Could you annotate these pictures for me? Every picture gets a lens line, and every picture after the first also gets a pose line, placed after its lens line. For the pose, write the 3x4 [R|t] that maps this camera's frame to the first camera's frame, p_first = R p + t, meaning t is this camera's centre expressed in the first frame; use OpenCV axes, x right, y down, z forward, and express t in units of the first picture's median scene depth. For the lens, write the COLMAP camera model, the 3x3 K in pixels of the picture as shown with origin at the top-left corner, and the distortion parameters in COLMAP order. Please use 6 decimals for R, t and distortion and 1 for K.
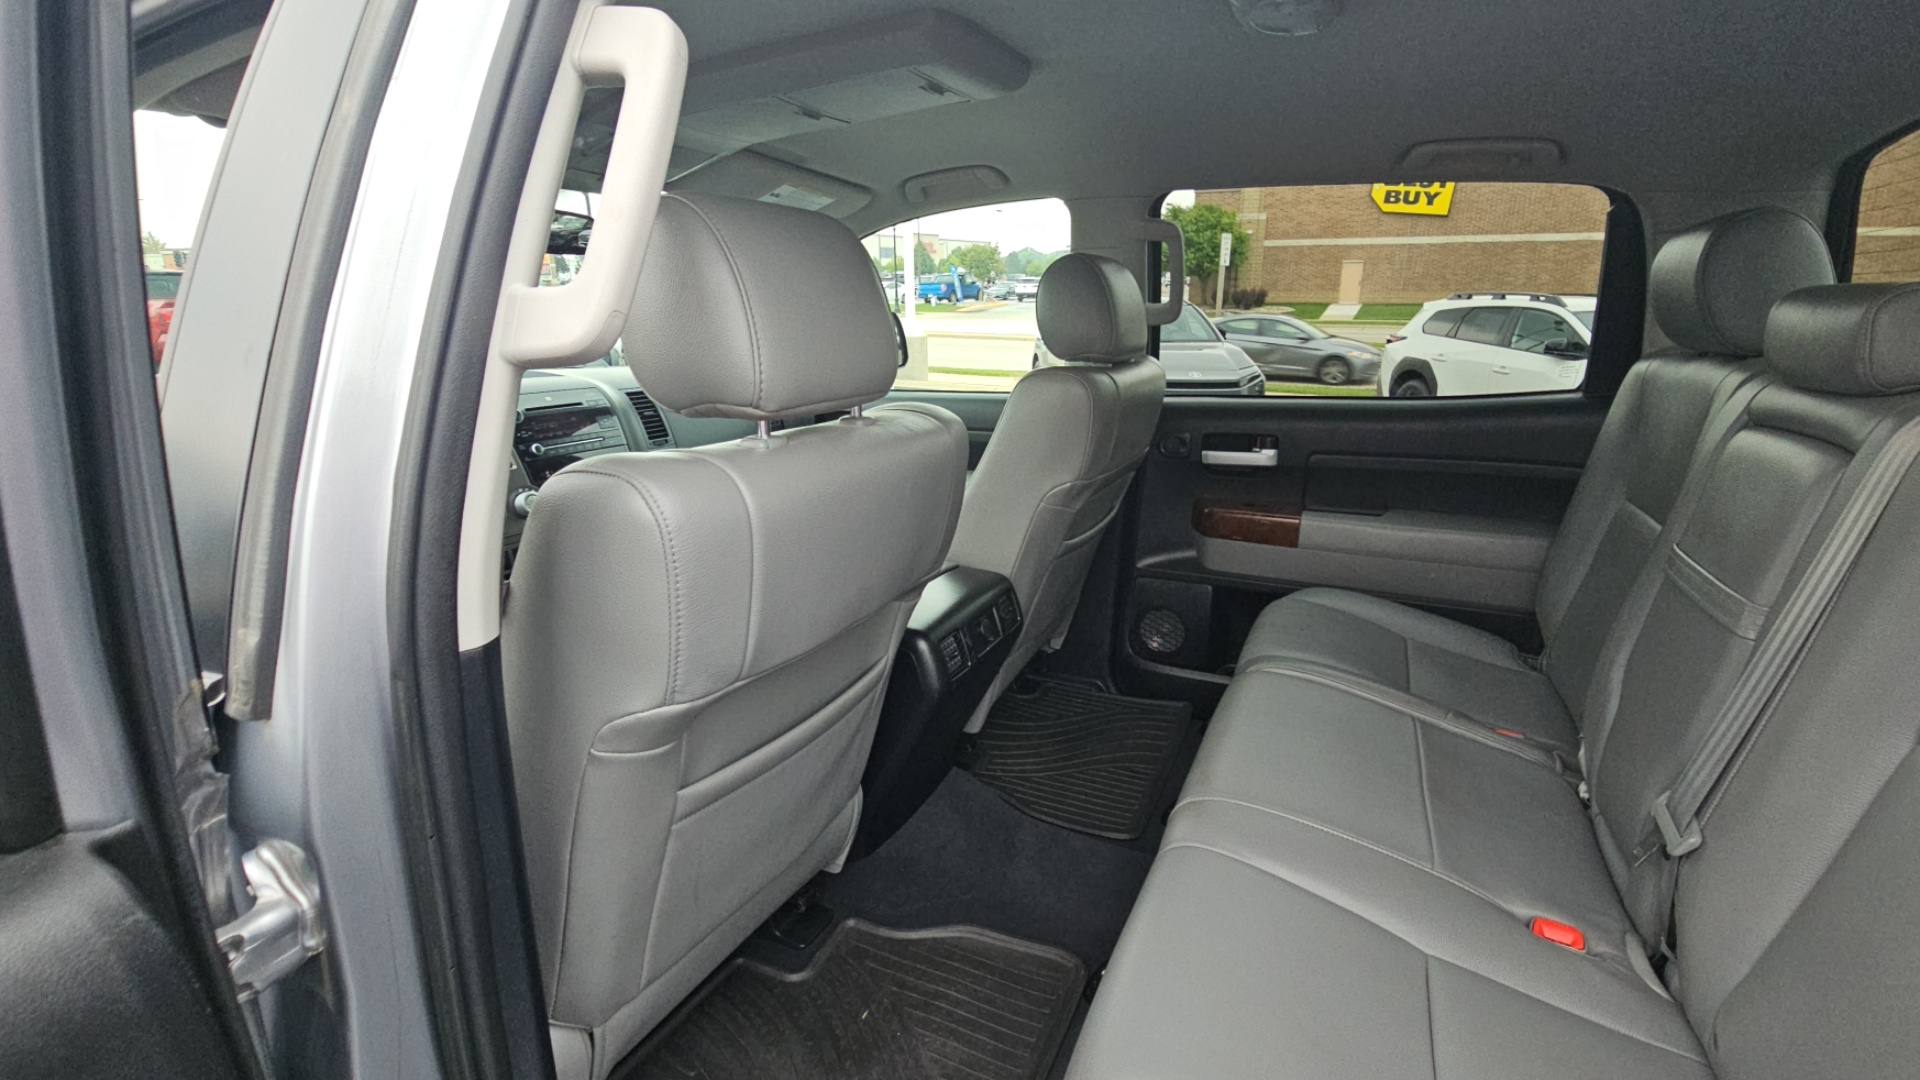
lens RADIAL K [[858.4, 0, 980.6], [0, 858.4, 543.3], [0, 0, 1]] dist [0.005718, -0.004018]
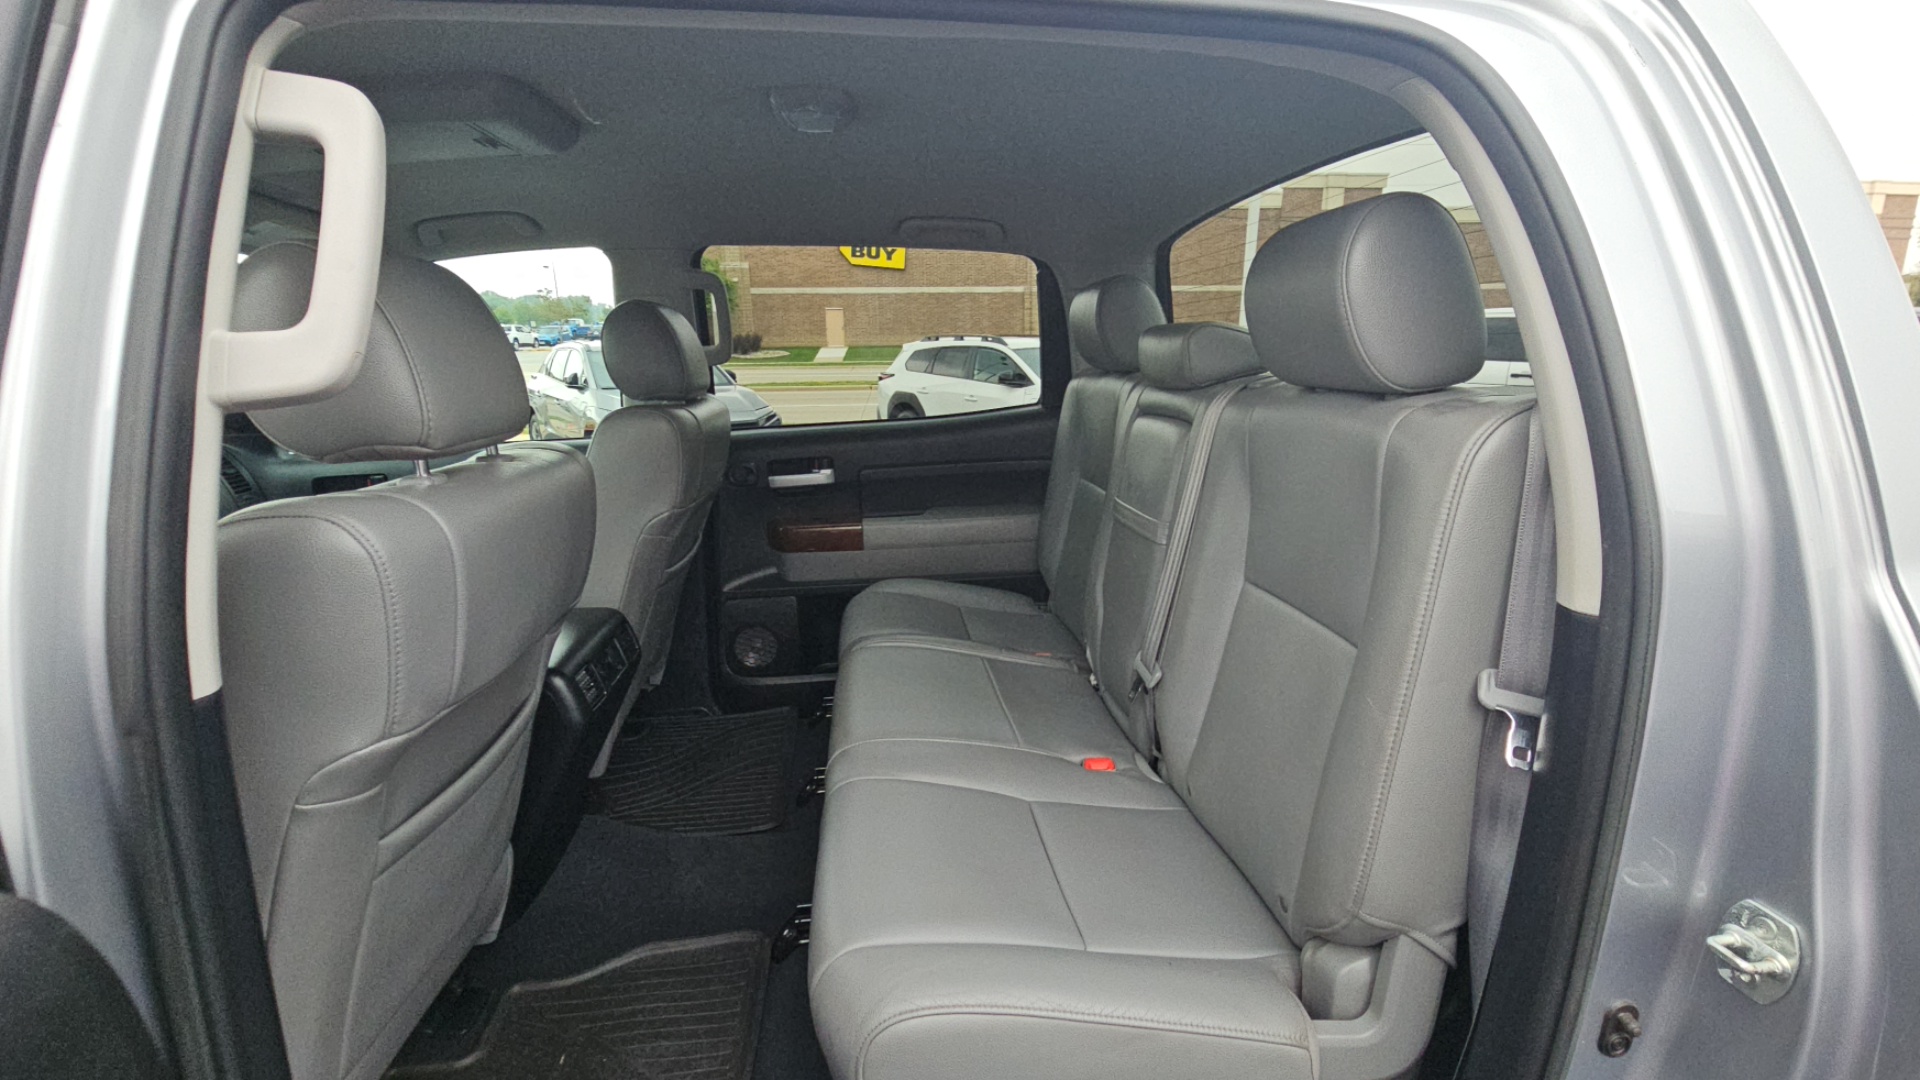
lens RADIAL K [[857.8, 0, 980.2], [0, 857.8, 543.7], [0, 0, 1]] dist [0.009234, -0.007875]
pose [[0.849789, -0.137022, 0.509002, -0.106452], [0.161875, 0.986800, -0.004610, 0.033451], [-0.501652, 0.086312, 0.860753, -0.103021]]
